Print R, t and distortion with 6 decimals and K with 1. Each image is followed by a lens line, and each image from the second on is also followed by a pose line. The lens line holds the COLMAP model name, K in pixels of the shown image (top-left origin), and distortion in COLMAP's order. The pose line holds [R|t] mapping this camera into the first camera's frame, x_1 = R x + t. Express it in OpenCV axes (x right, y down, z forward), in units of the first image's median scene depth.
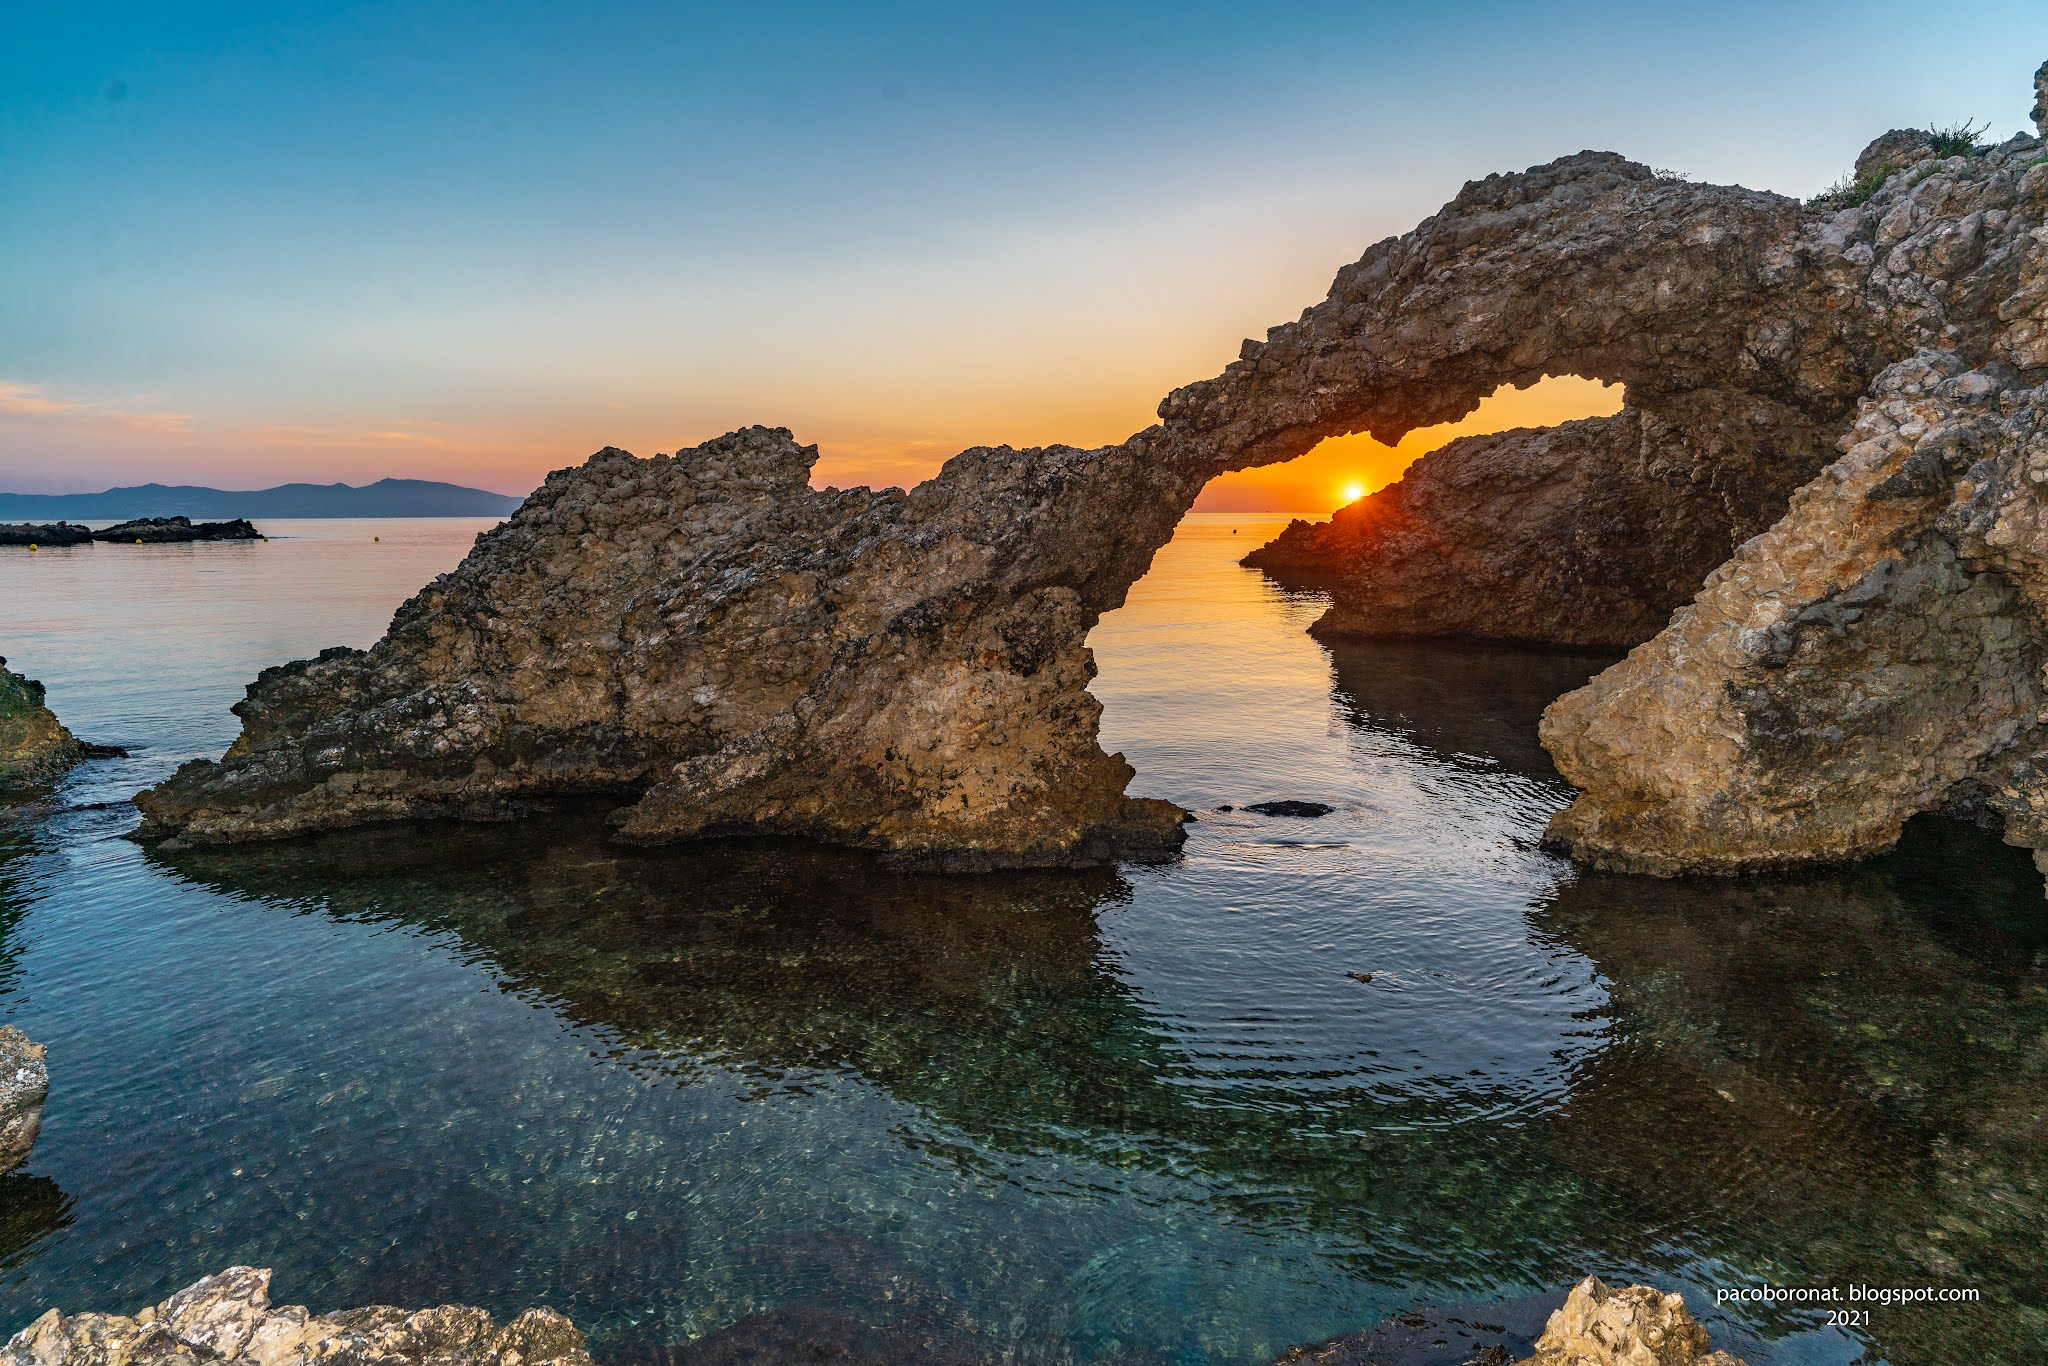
lens RADIAL K [[1045.1, 0, 1021.5], [0, 1045.1, 682.4], [0, 0, 1]] dist [-0.005647, 0.007815]
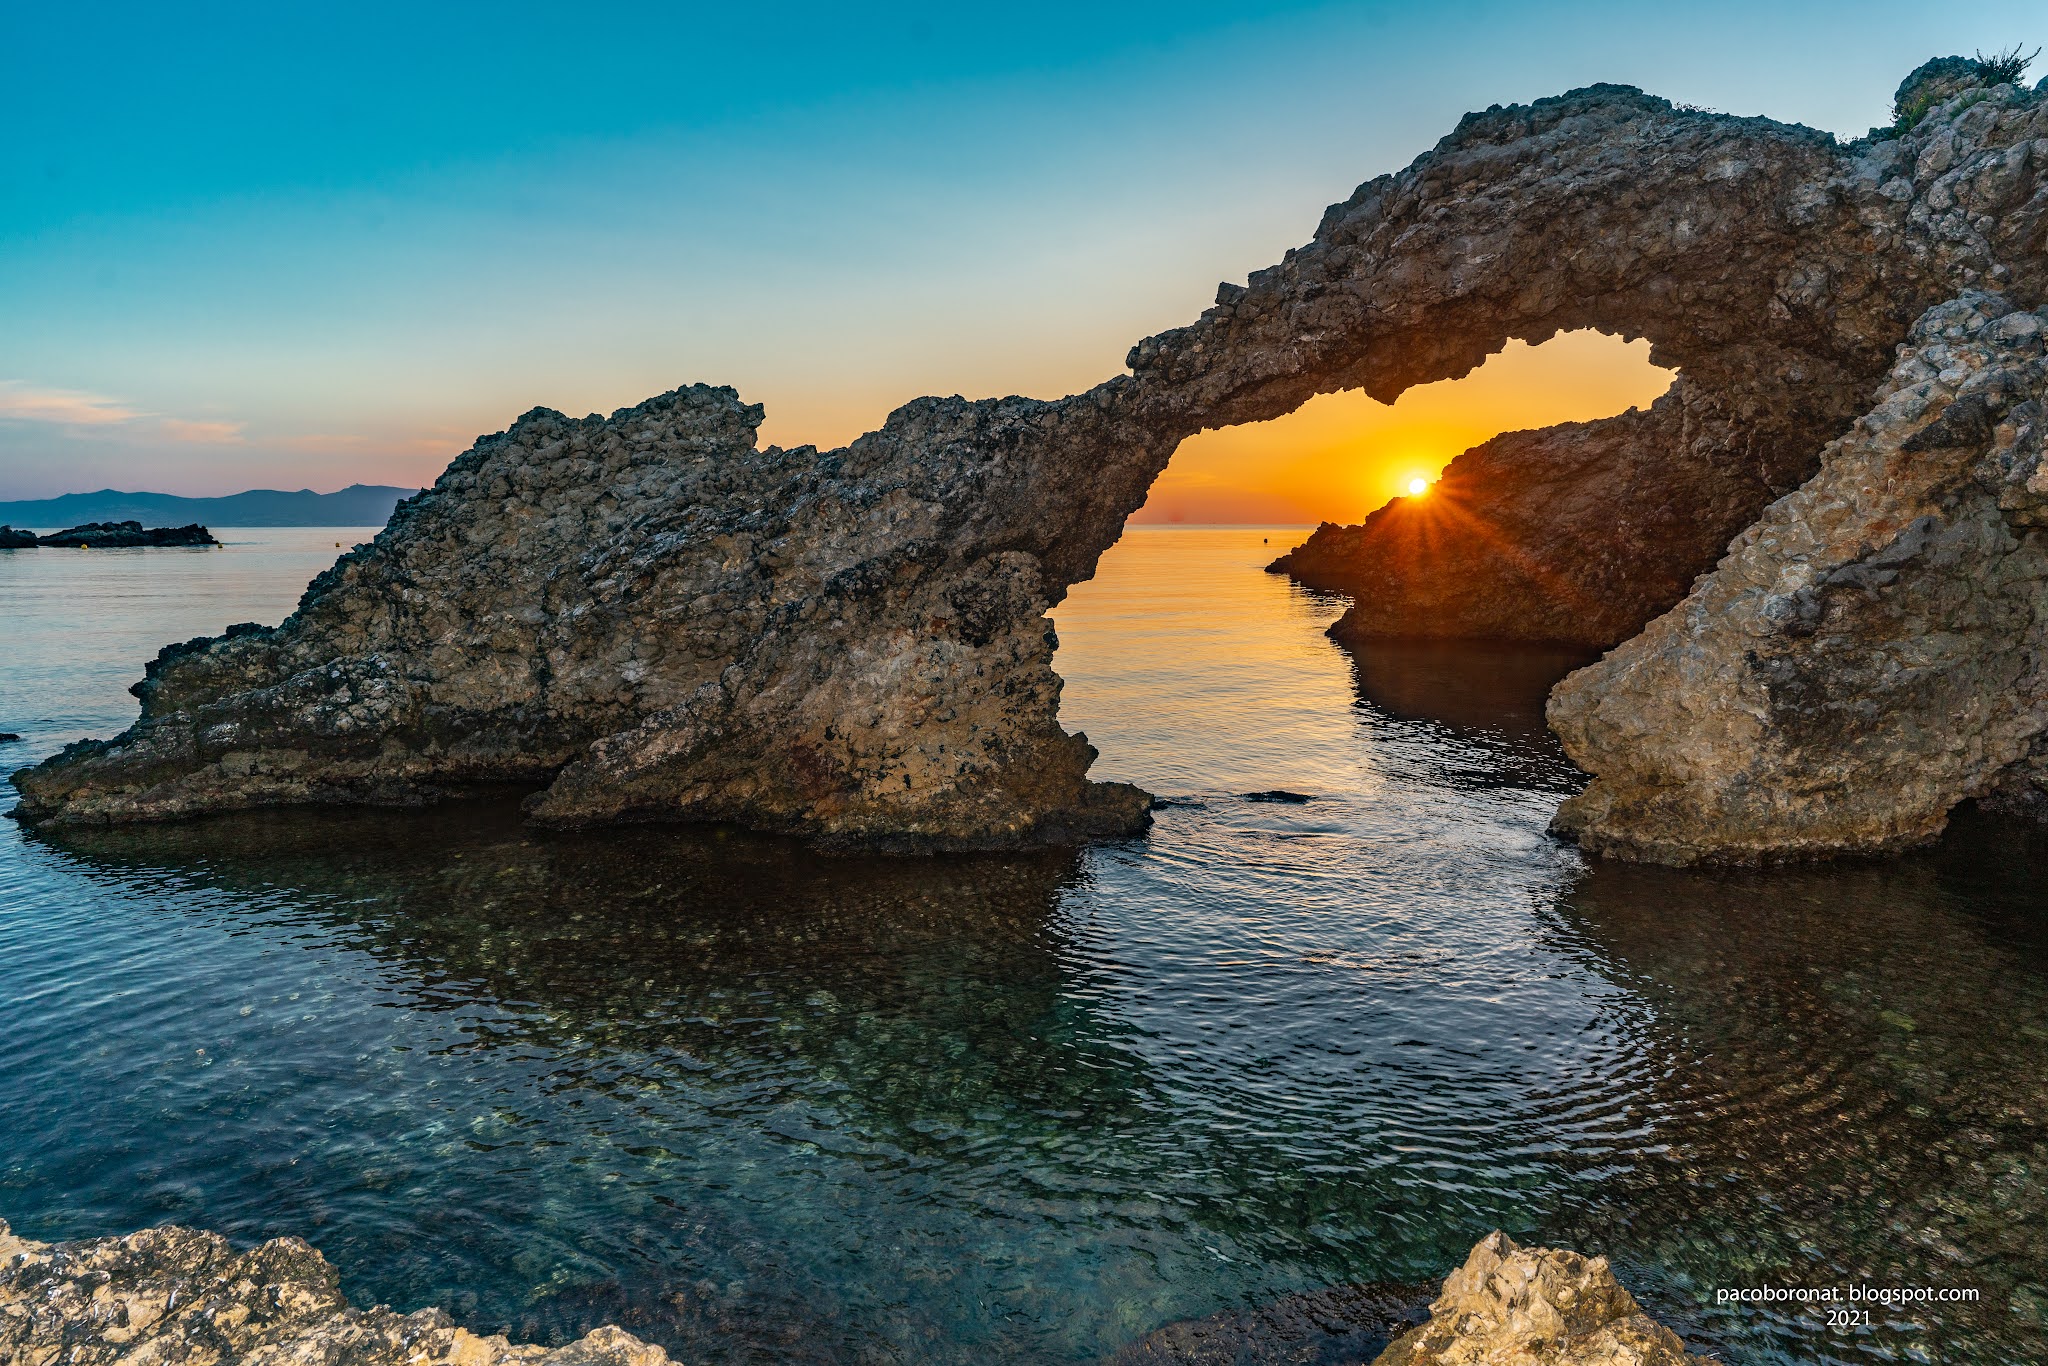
lens RADIAL K [[1136.0, 0, 1020.6], [0, 1136.0, 681.3], [0, 0, 1]] dist [-0.005760, 0.007451]
pose [[0.999887, 0.004814, -0.014247, 0.054325], [-0.005140, 0.999723, -0.022959, 0.045244], [0.014132, 0.023030, 0.999635, 0.010187]]
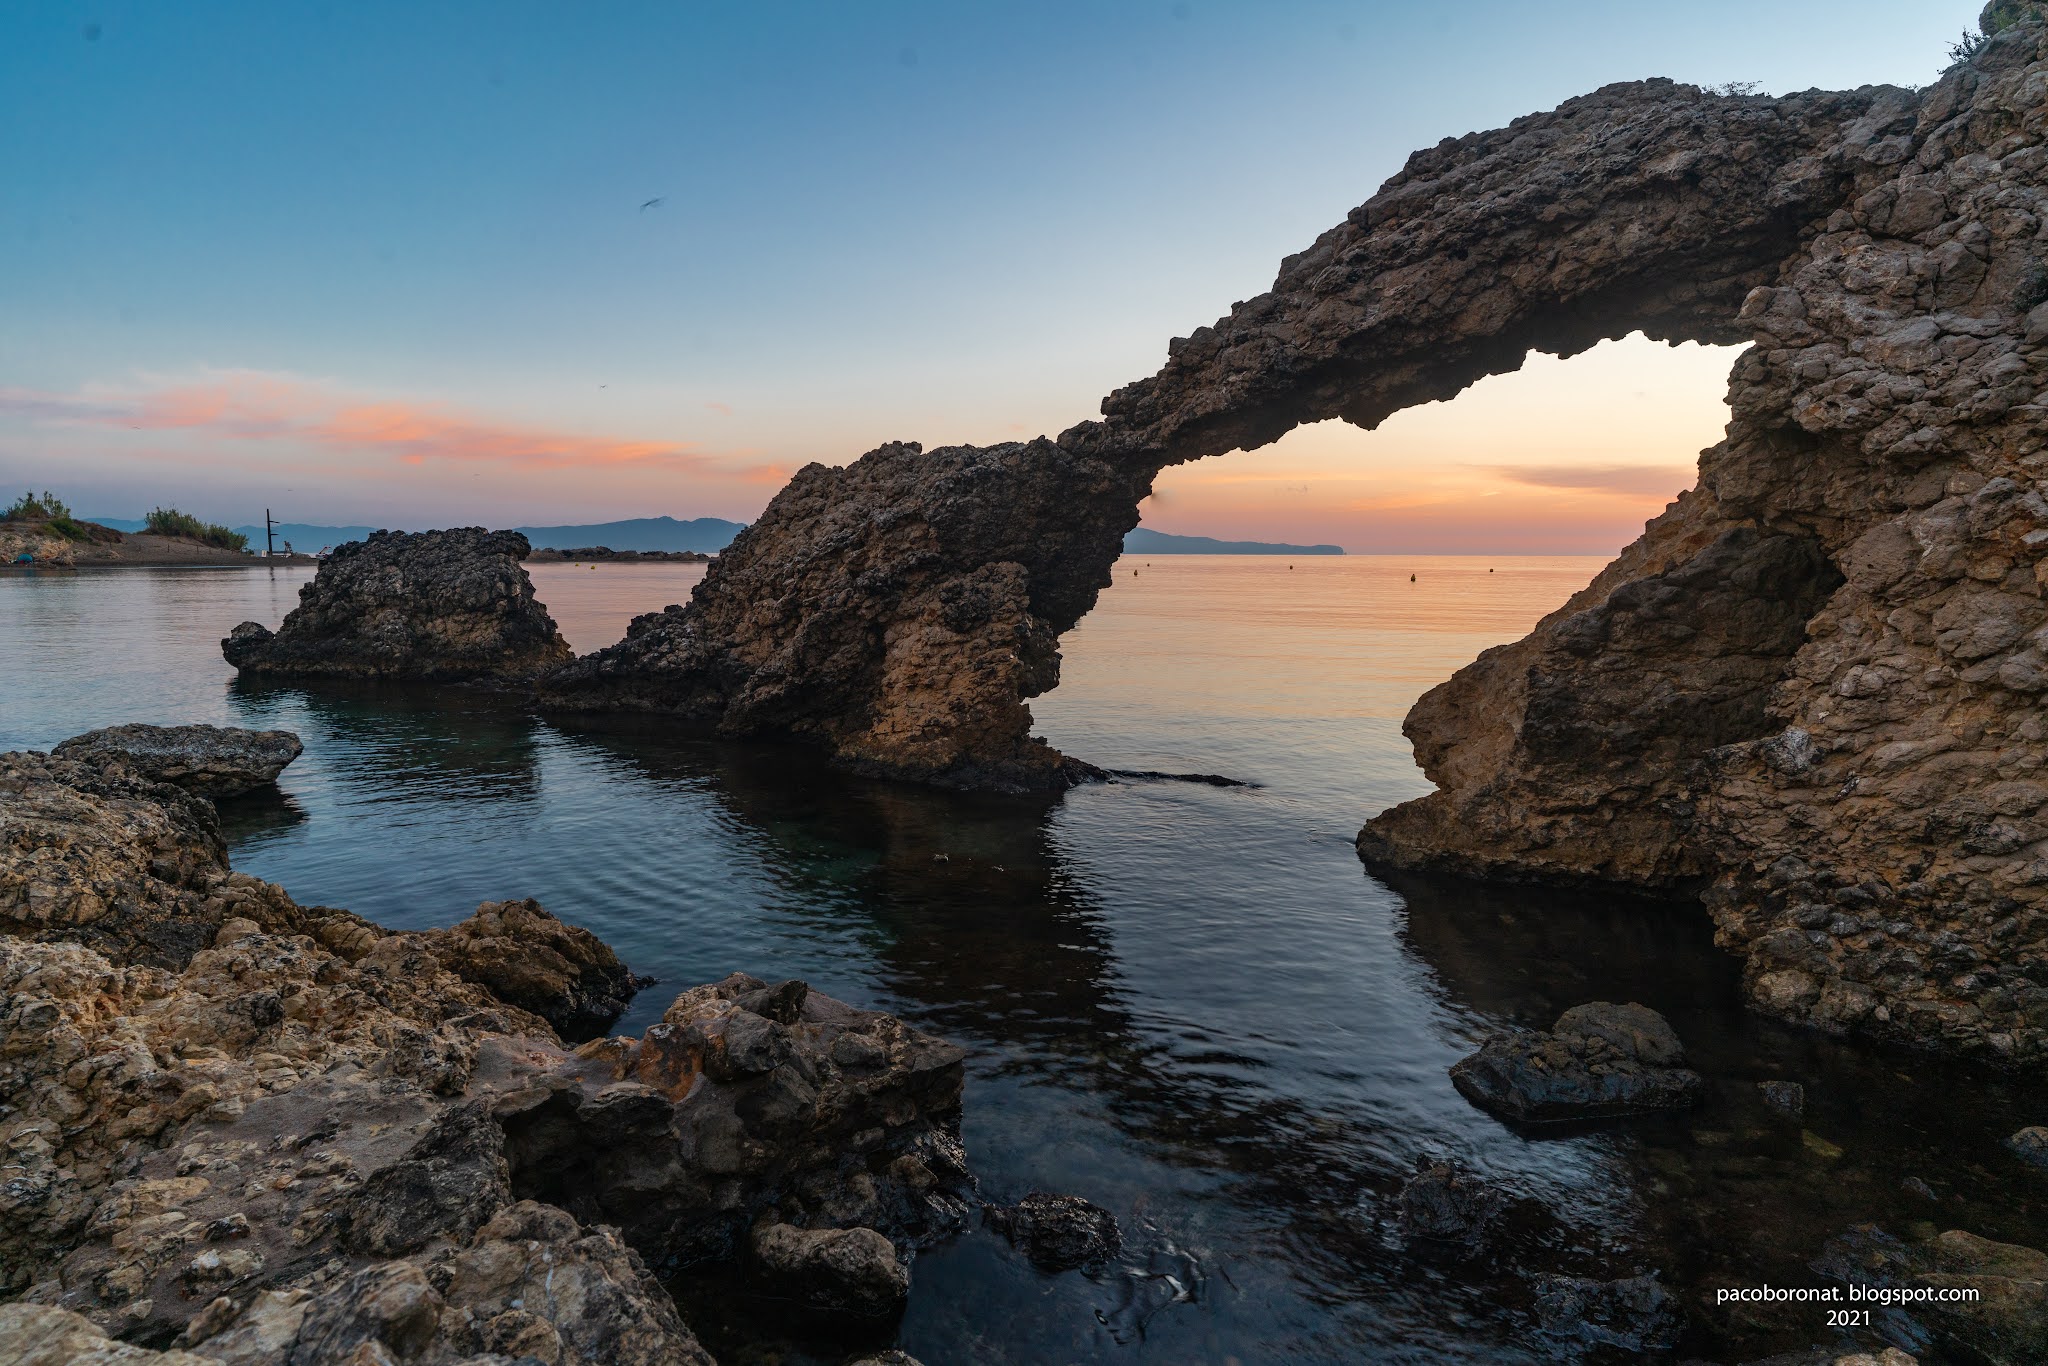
lens RADIAL K [[1086.5, 0, 1024.0], [0, 1086.5, 683.0], [0, 0, 1]] dist [-0.007773, 0.010133]
pose [[0.833265, 0.072716, -0.548071, 0.738010], [-0.095573, 0.995334, -0.013249, 0.059737], [0.544551, 0.063420, 0.836327, -0.006826]]
